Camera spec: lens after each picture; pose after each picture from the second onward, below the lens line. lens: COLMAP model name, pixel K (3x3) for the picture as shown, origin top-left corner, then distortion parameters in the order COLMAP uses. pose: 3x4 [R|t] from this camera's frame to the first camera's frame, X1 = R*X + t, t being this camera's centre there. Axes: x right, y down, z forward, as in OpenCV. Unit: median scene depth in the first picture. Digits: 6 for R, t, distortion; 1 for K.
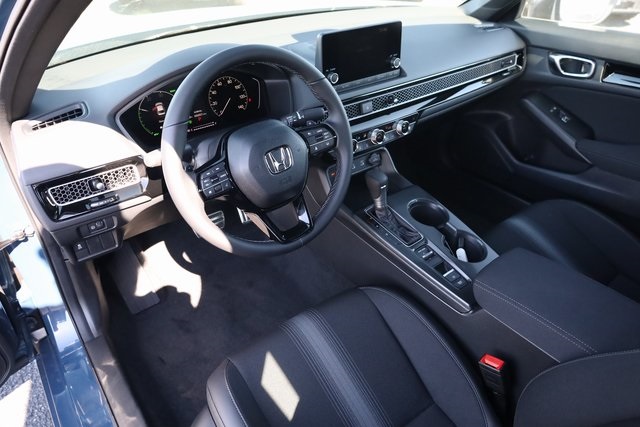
lens RADIAL K [[445.8, 0, 320.0], [0, 445.8, 213.5], [0, 0, 1]] dist [0.004686, 0.000378]
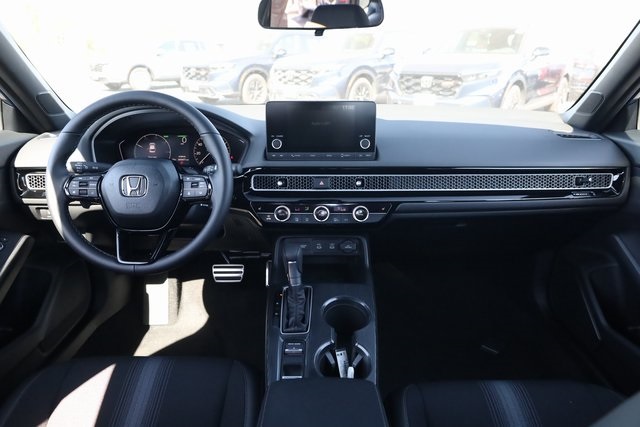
lens RADIAL K [[445.8, 0, 320.0], [0, 445.8, 213.5], [0, 0, 1]] dist [0.004686, 0.000378]
pose [[0.791764, 0.211503, -0.573041, 0.708435], [-0.337637, 0.933333, -0.122027, -0.065634], [0.509029, 0.290097, 0.810391, 0.264840]]
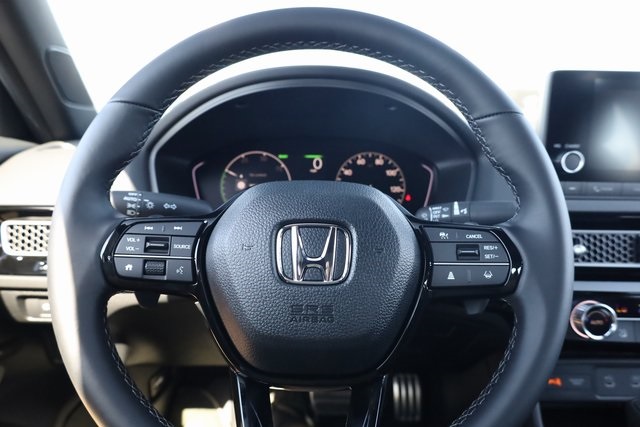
lens RADIAL K [[445.8, 0, 320.0], [0, 445.8, 213.5], [0, 0, 1]] dist [0.004686, 0.000378]
pose [[0.799874, 0.143061, -0.582868, 0.095302], [-0.350331, 0.899844, -0.259902, -0.047751], [0.487308, 0.412086, 0.769880, 0.528022]]
